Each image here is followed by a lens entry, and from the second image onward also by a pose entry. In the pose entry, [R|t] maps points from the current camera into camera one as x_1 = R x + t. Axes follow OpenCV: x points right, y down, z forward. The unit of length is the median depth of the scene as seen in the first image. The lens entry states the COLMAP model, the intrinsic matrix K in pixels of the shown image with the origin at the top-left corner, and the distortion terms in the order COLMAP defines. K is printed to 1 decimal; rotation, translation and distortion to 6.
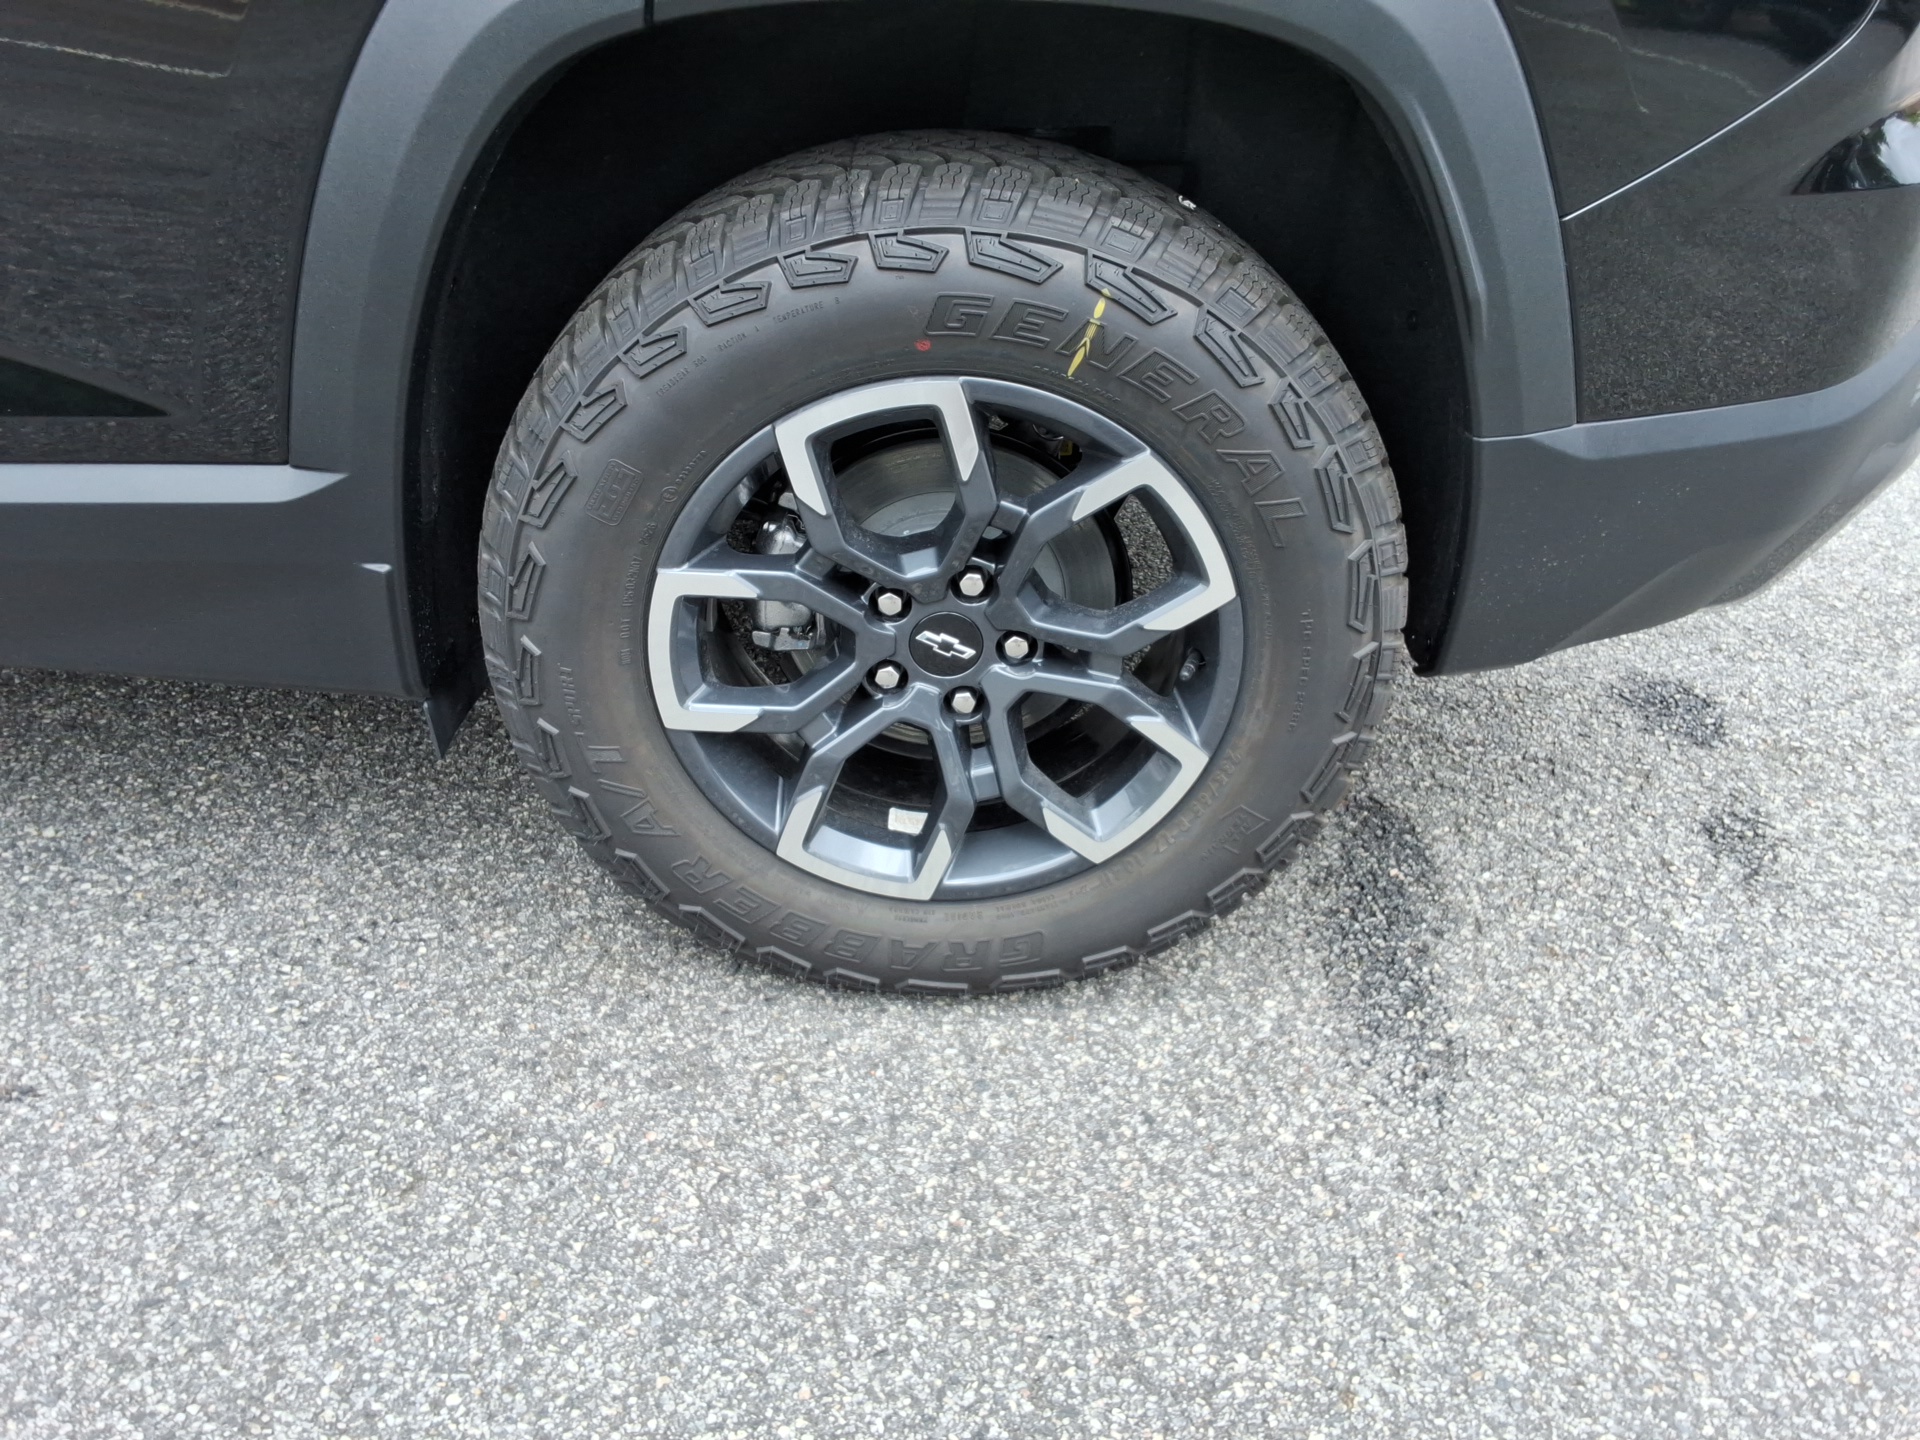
lens RADIAL K [[1540.4, 0, 960.7], [0, 1540.4, 719.5], [0, 0, 1]] dist [0.082901, -0.130161]
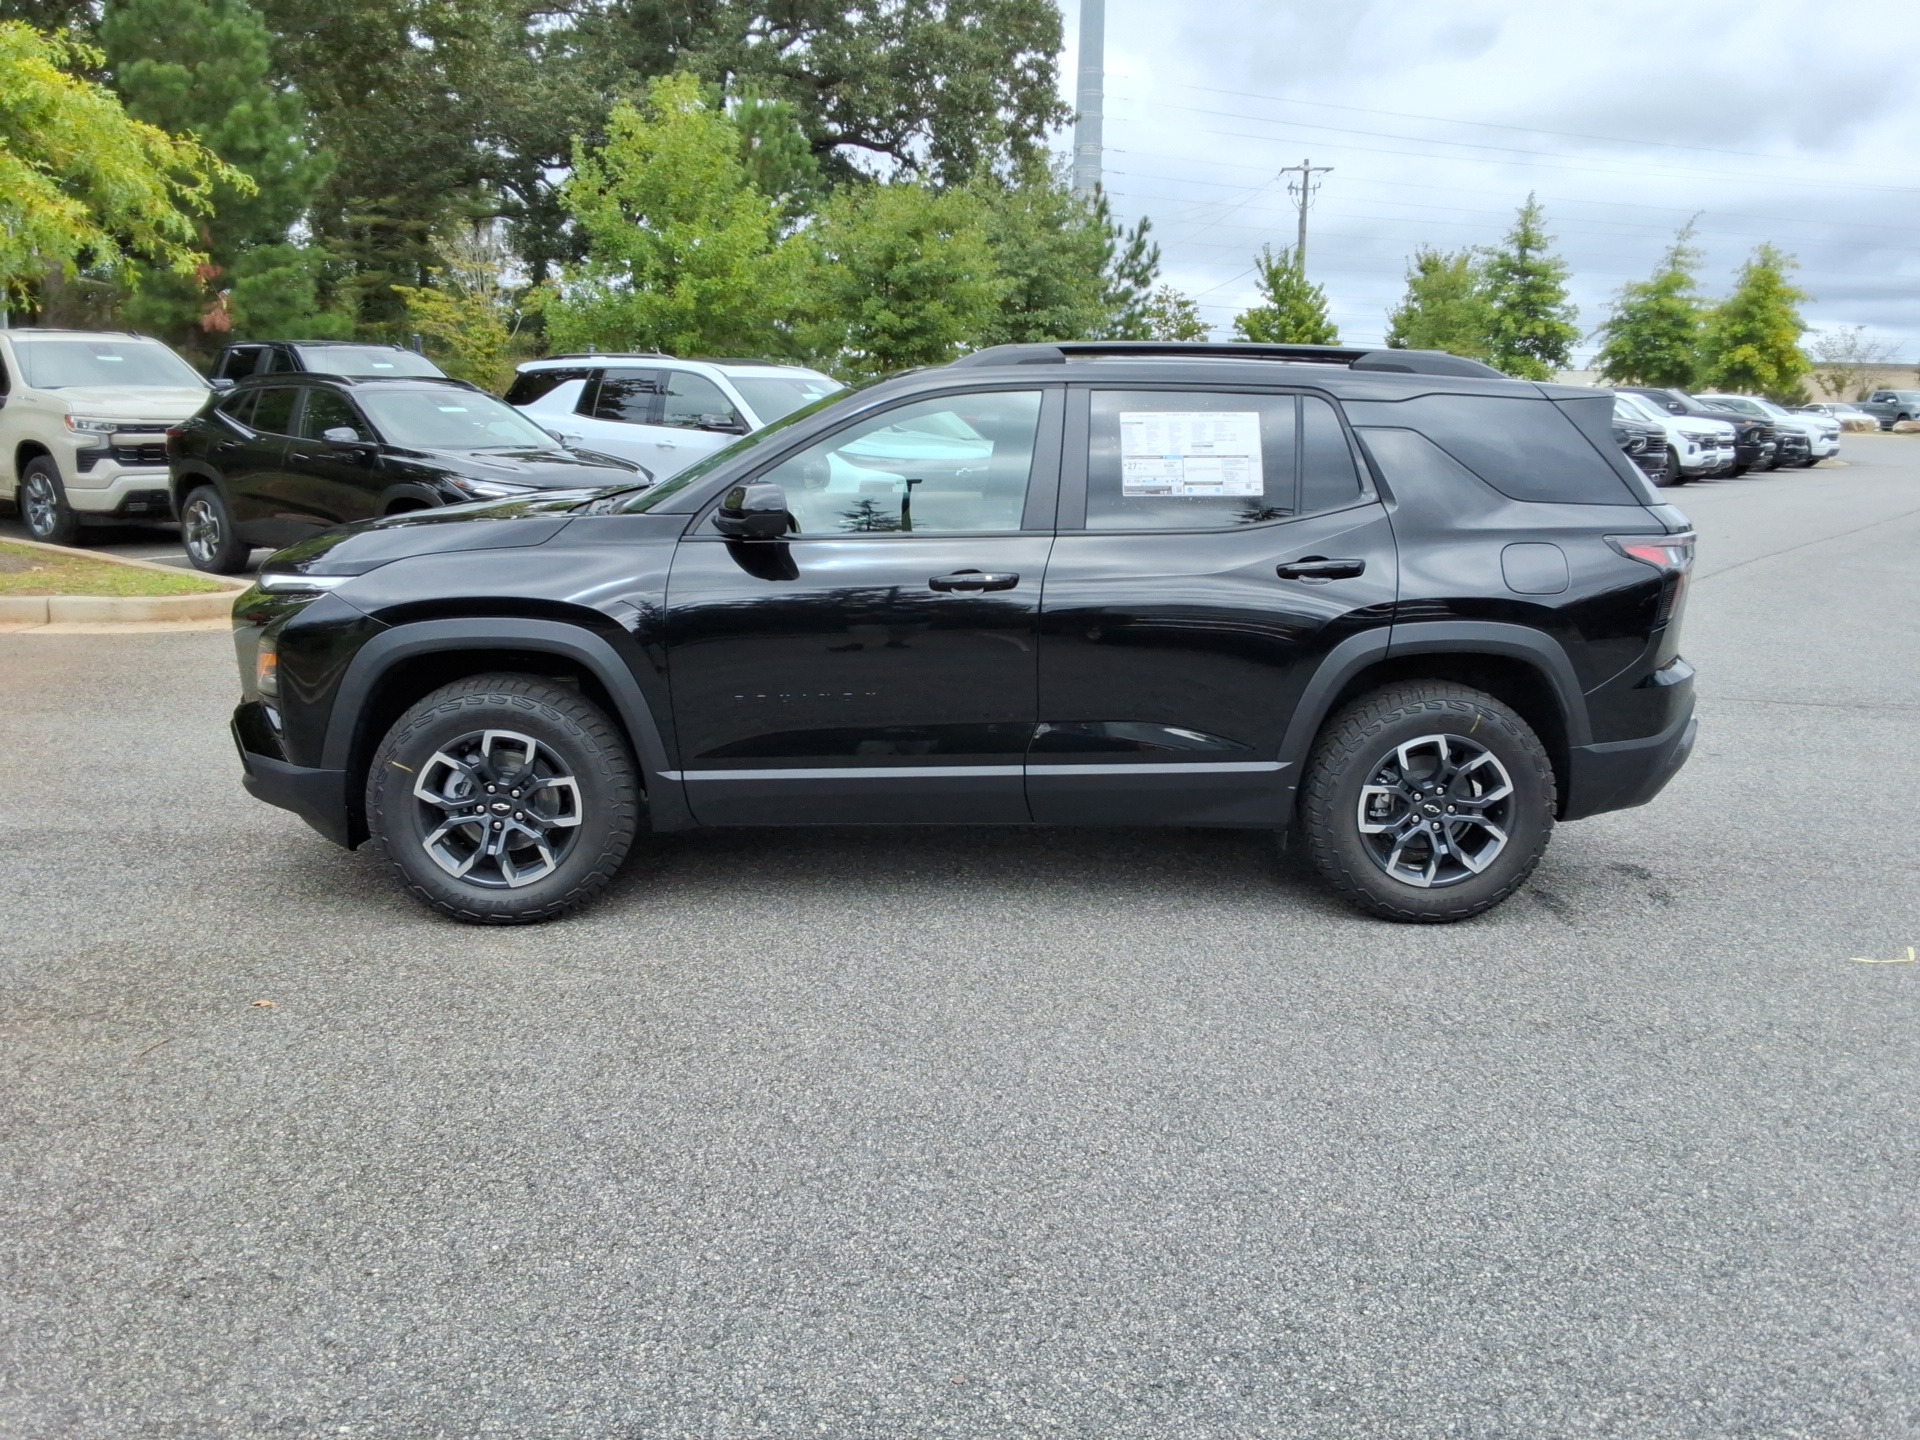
lens RADIAL K [[1540.4, 0, 965.8], [0, 1540.4, 725.5], [0, 0, 1]] dist [0.082901, -0.130161]
pose [[0.998858, -0.026098, 0.040011, -1.264687], [0.037756, 0.944425, -0.326552, 0.929478], [-0.029265, 0.327689, 0.944332, -2.520787]]
